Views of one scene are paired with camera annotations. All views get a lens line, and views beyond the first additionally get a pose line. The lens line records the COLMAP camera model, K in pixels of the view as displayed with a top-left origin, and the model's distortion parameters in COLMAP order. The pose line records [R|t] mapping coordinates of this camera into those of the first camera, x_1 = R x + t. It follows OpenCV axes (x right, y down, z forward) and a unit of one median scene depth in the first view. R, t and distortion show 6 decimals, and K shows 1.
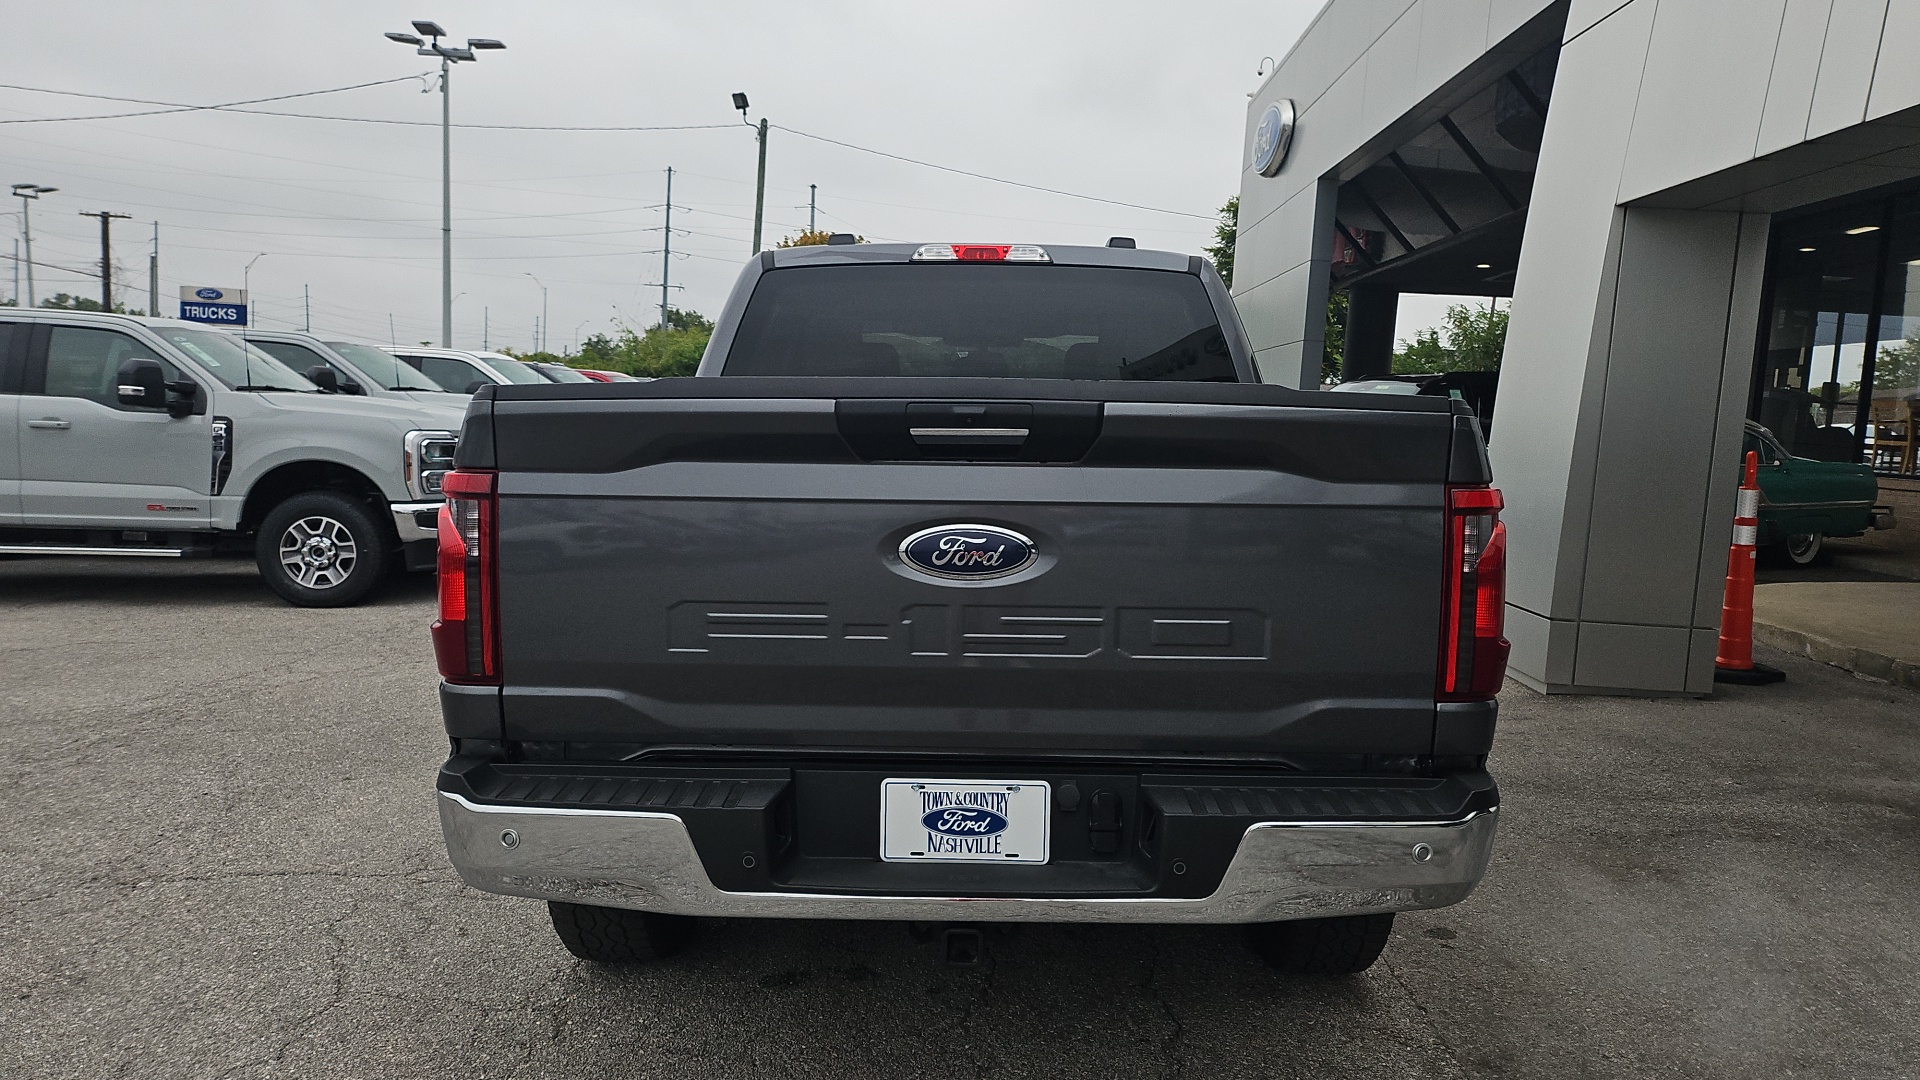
lens RADIAL K [[1369.1, 0, 958.9], [0, 1369.1, 562.5], [0, 0, 1]] dist [0.060638, -0.062982]
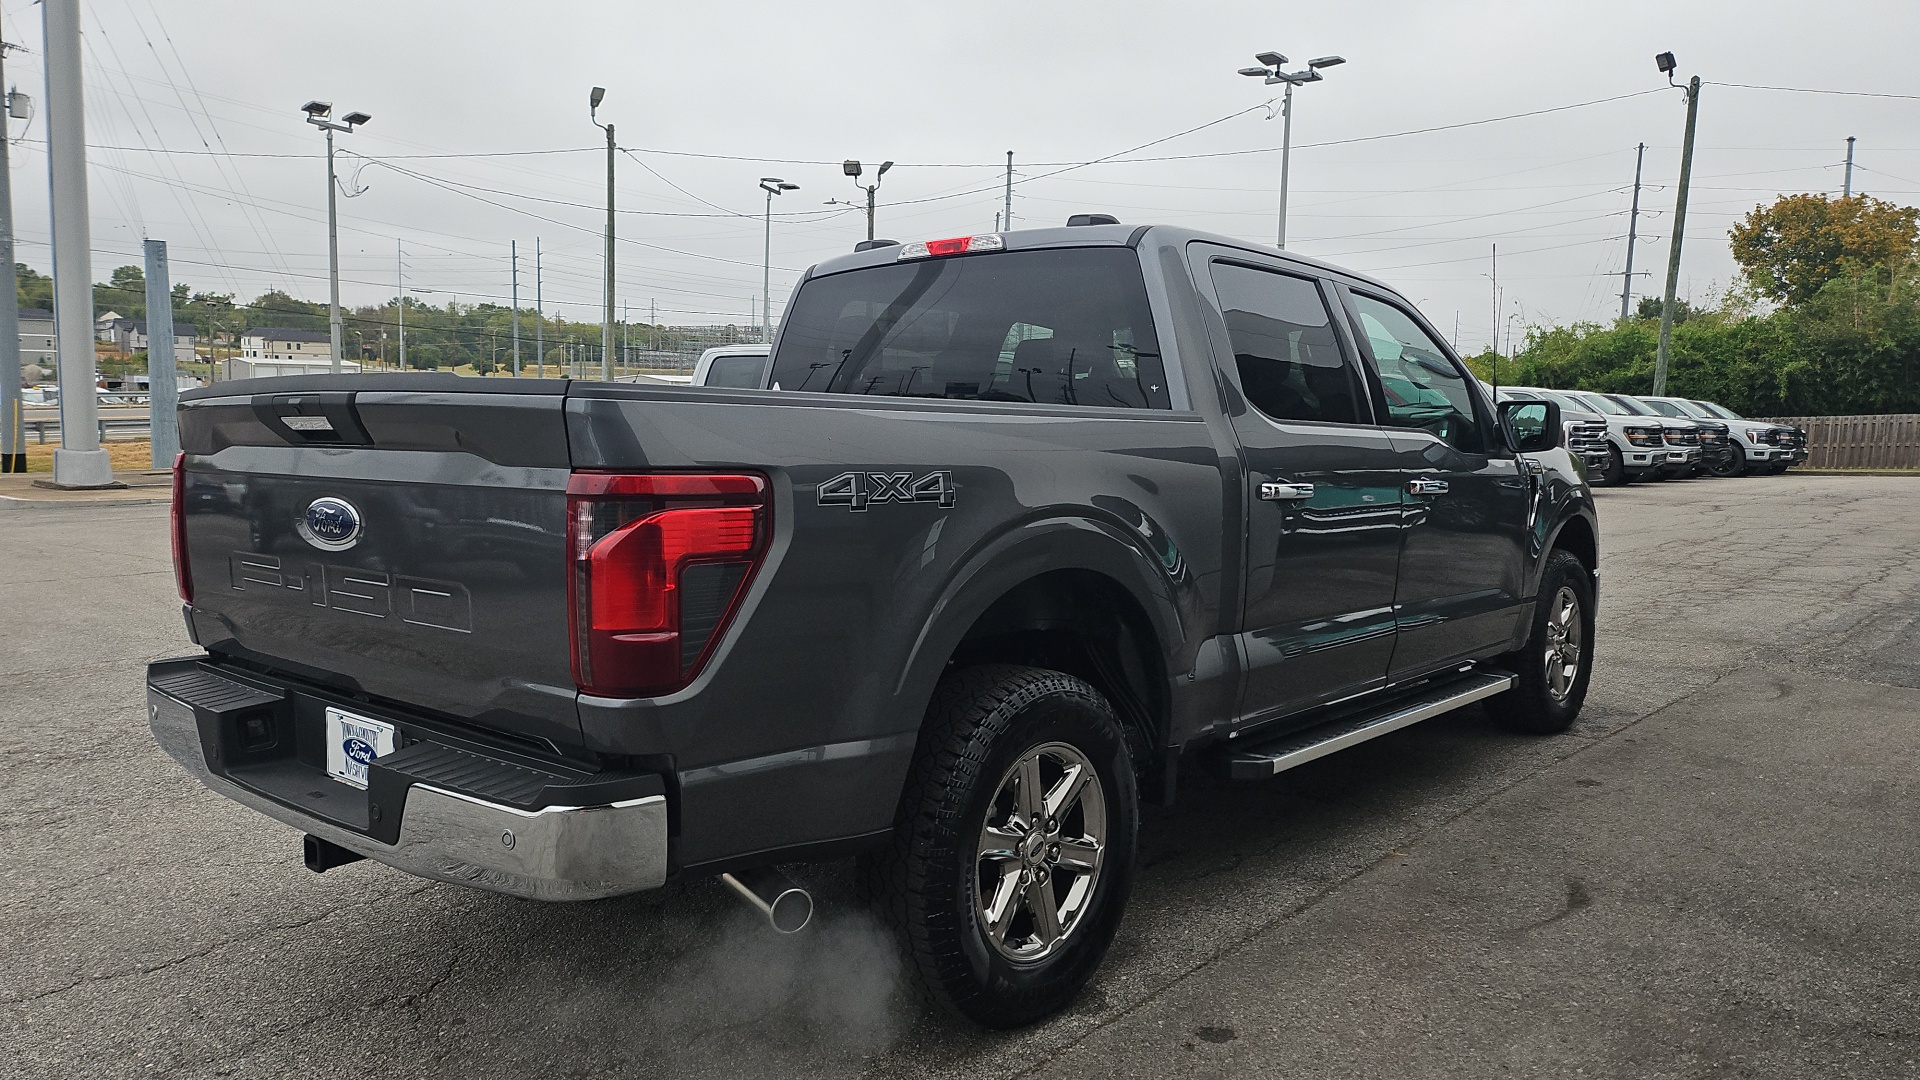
lens RADIAL K [[1356.3, 0, 960.0], [0, 1356.3, 540.0], [0, 0, 1]] dist [0.087089, -0.096925]
pose [[0.756949, 0.042395, -0.652097, 0.140457], [-0.054830, 0.998495, 0.001269, -0.002621], [0.651169, 0.034793, 0.758134, 0.052916]]
